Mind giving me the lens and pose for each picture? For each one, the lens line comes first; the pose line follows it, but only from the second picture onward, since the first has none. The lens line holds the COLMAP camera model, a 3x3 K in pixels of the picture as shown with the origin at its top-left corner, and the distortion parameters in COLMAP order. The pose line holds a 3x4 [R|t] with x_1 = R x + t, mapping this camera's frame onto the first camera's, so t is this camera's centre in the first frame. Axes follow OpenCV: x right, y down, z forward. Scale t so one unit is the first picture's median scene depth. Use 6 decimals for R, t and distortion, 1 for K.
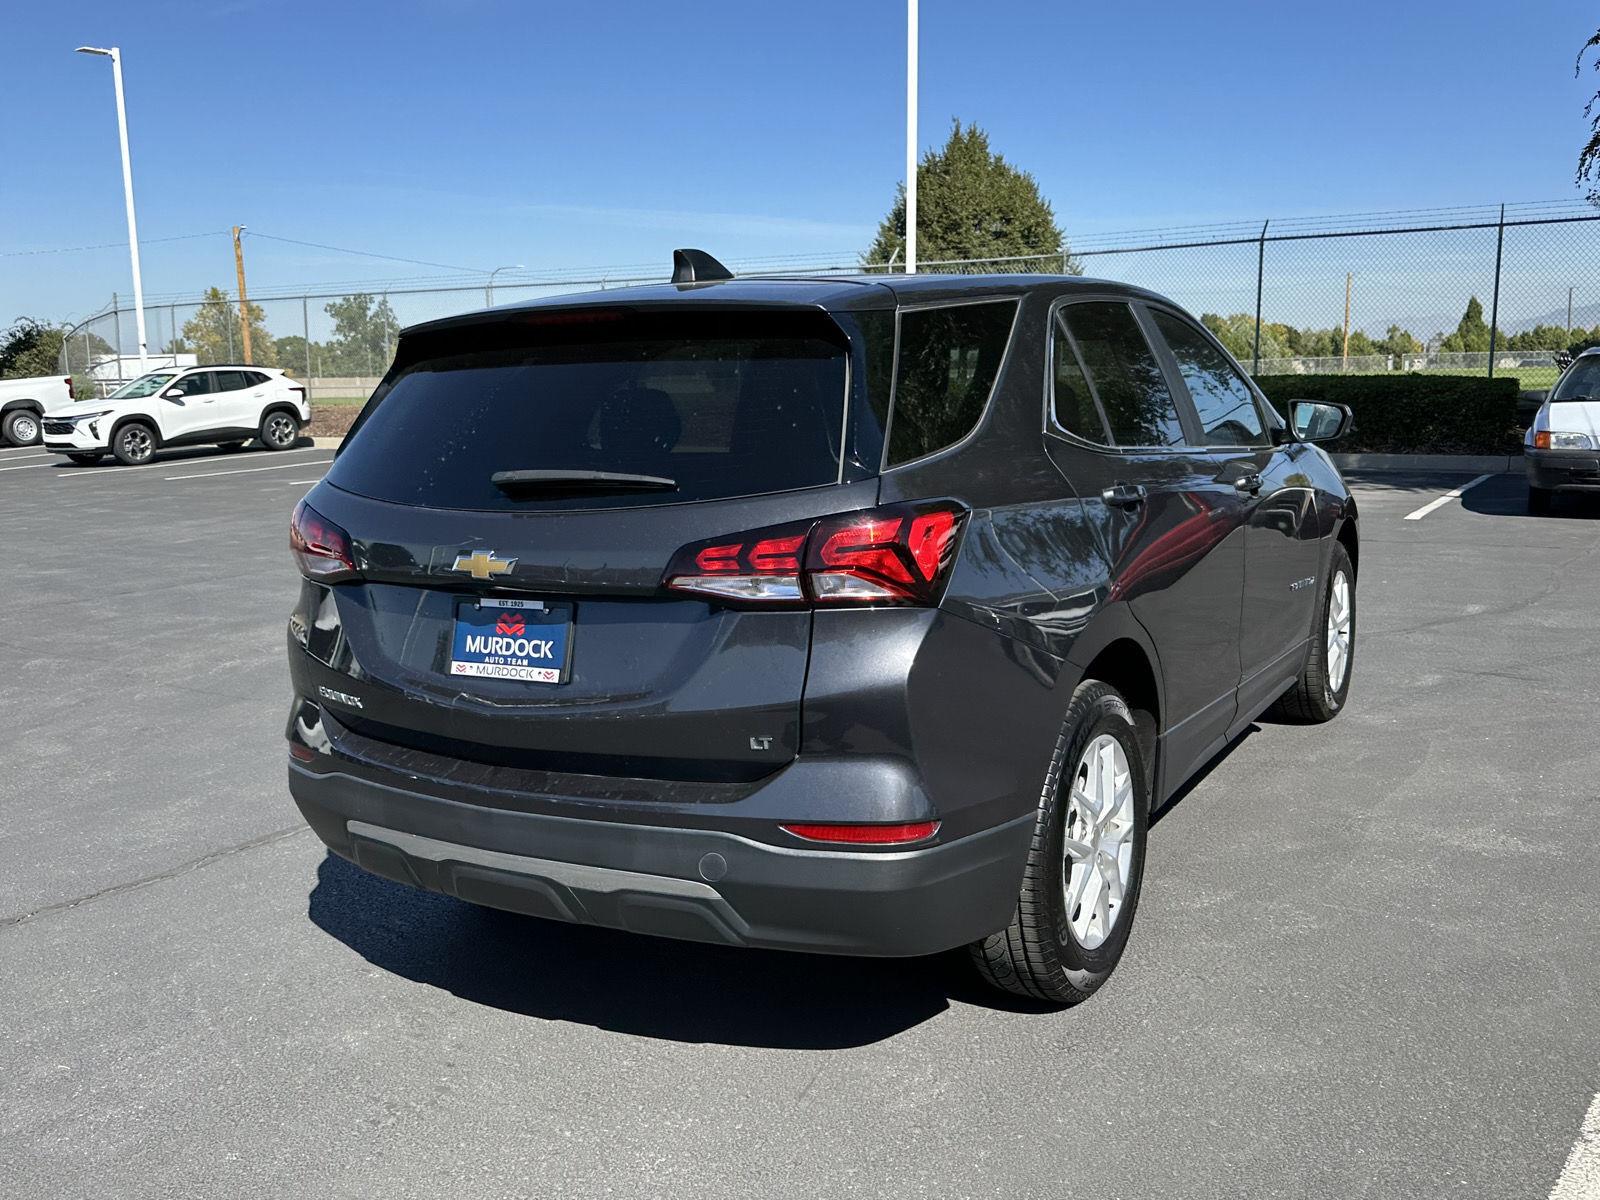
lens RADIAL K [[1363.6, 0, 806.1], [0, 1363.6, 612.6], [0, 0, 1]] dist [0.096815, -0.163636]
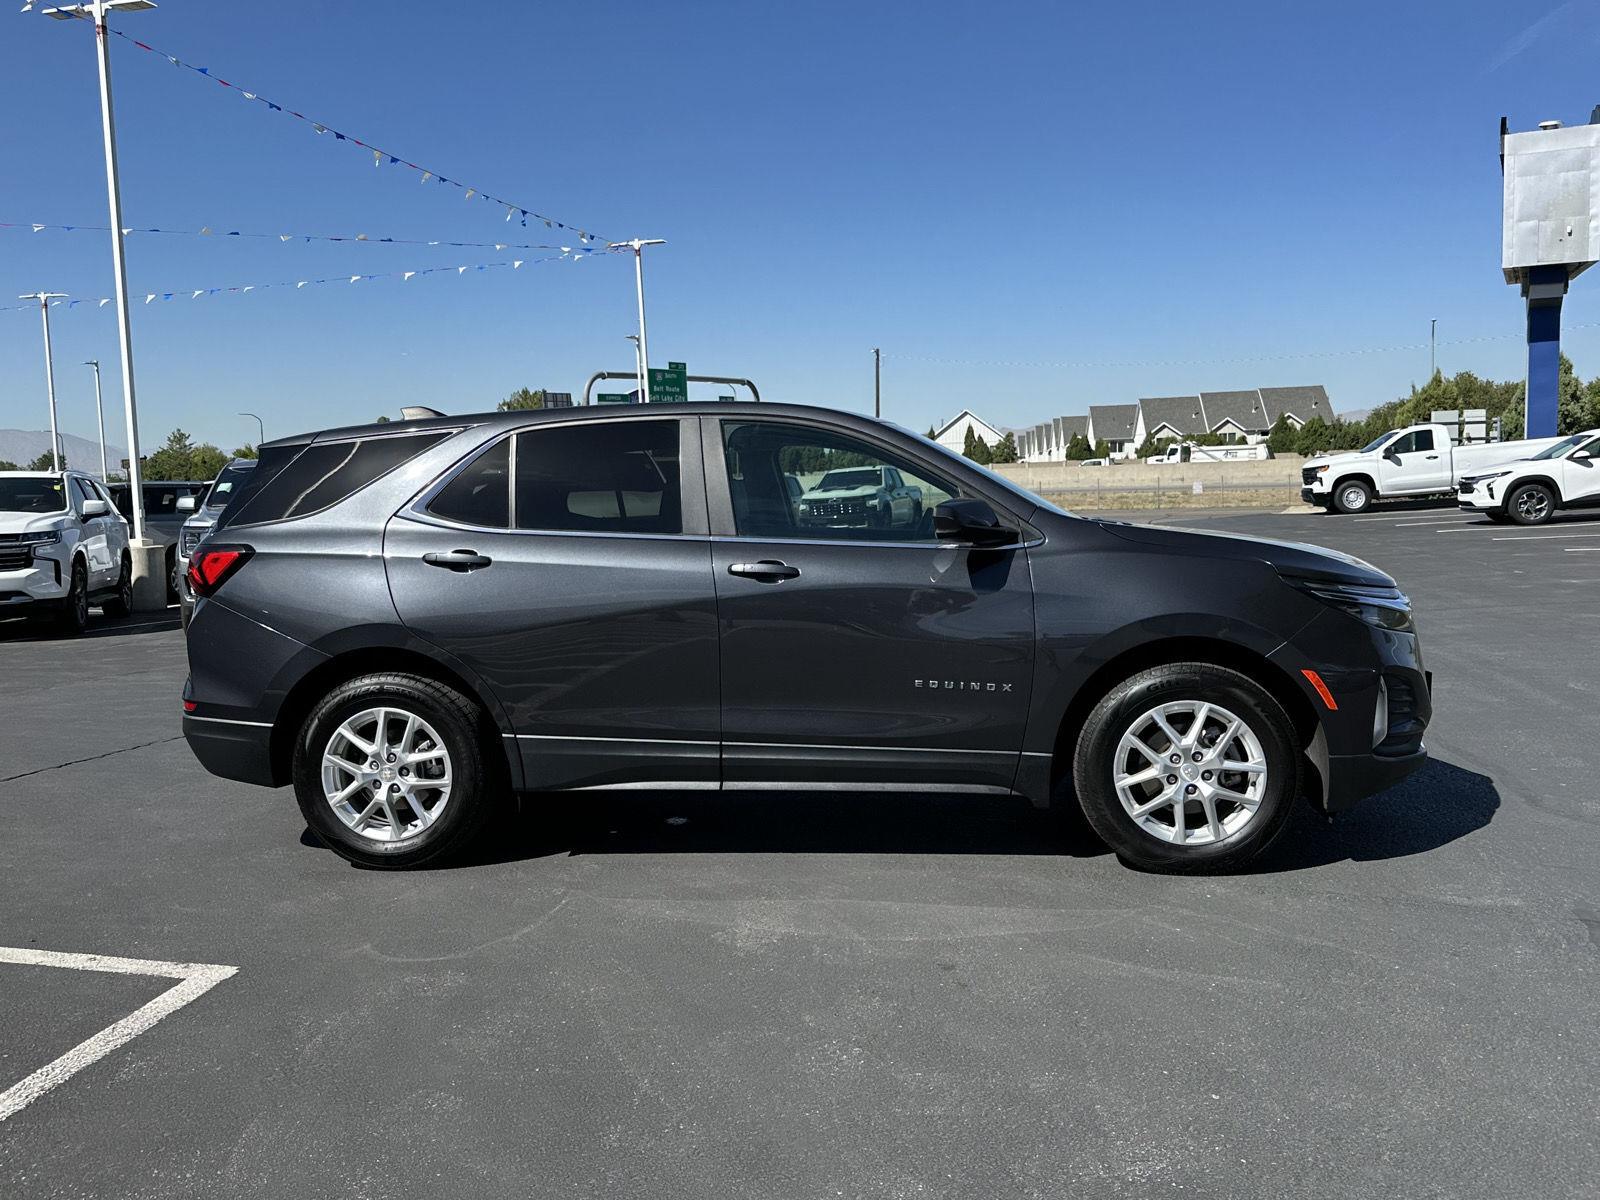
lens RADIAL K [[1363.6, 0, 794.8], [0, 1363.6, 610.0], [0, 0, 1]] dist [0.096815, -0.163636]
pose [[0.391016, 0.098568, -0.915091, 2.248853], [-0.134689, 0.989673, 0.049049, -0.199075], [0.910476, 0.104074, 0.400254, 0.954039]]
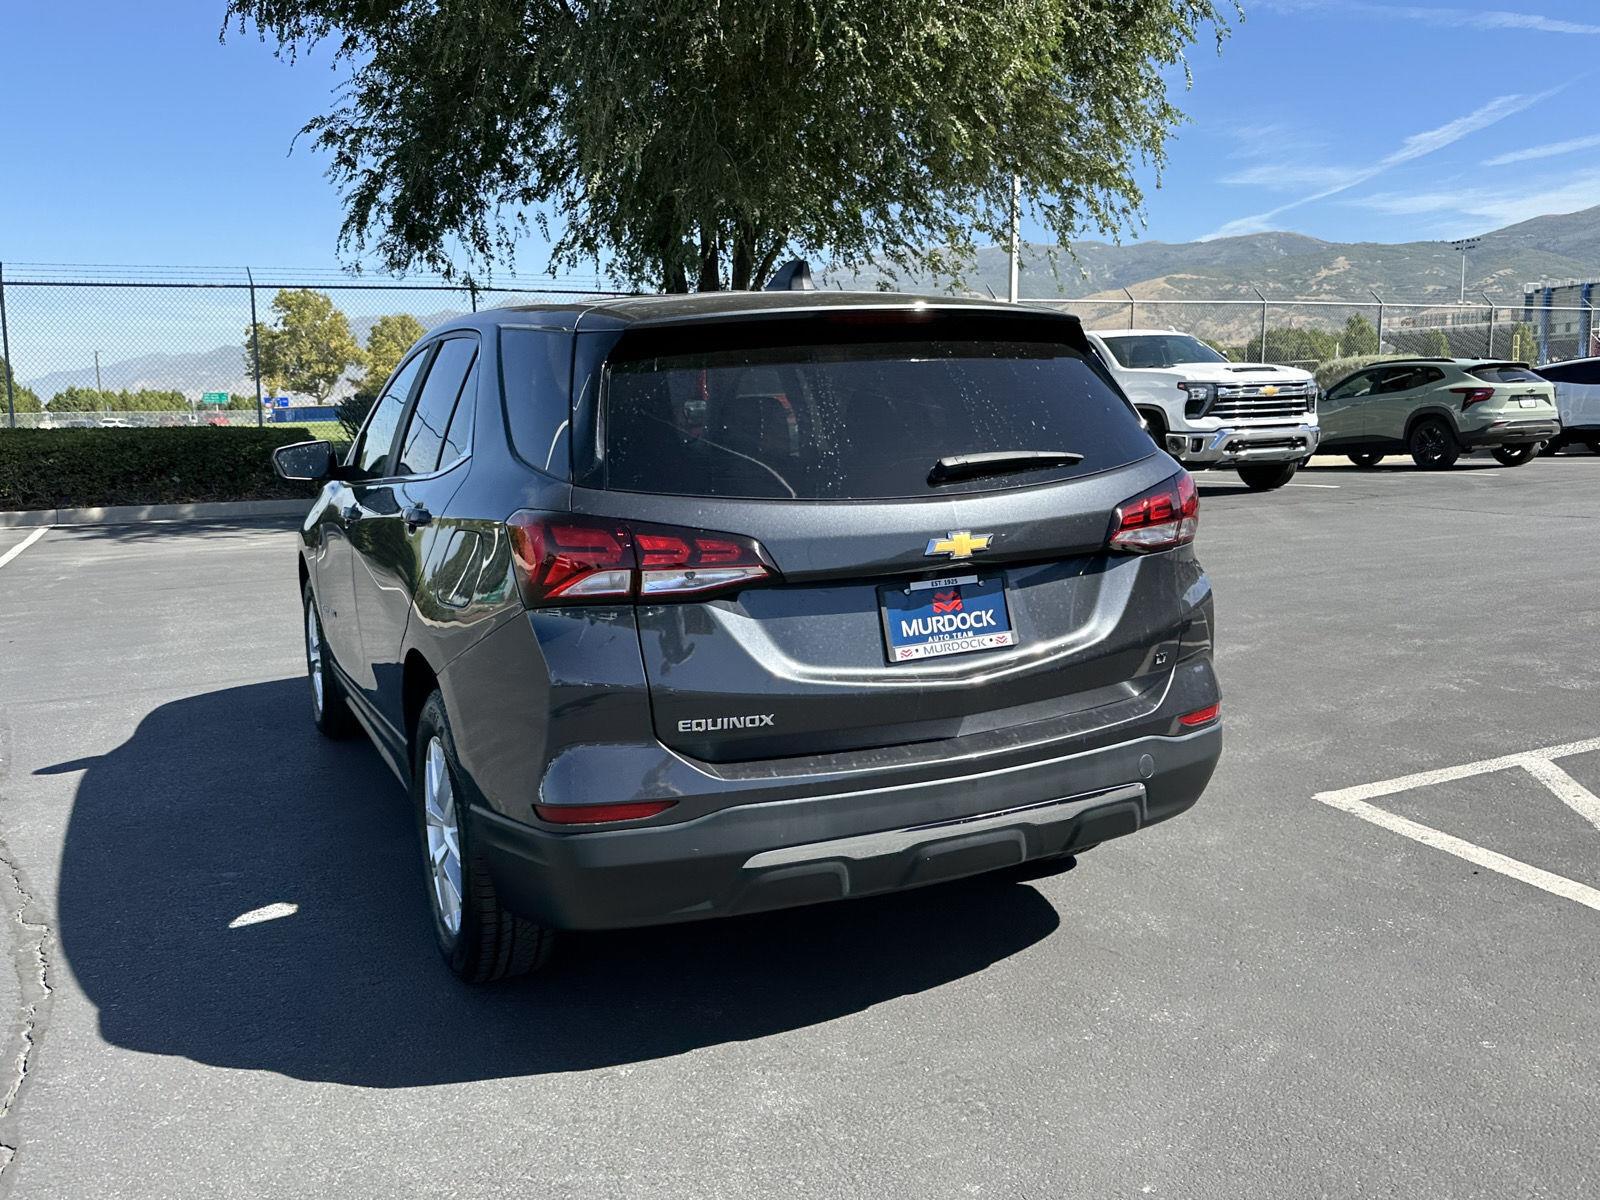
lens RADIAL K [[1363.6, 0, 805.5], [0, 1363.6, 589.4], [0, 0, 1]] dist [0.096815, -0.163636]
pose [[0.561575, -0.102737, 0.821023, -0.976972], [0.151702, 0.988226, 0.019897, -0.032879], [-0.813400, 0.113377, 0.570549, 0.417271]]
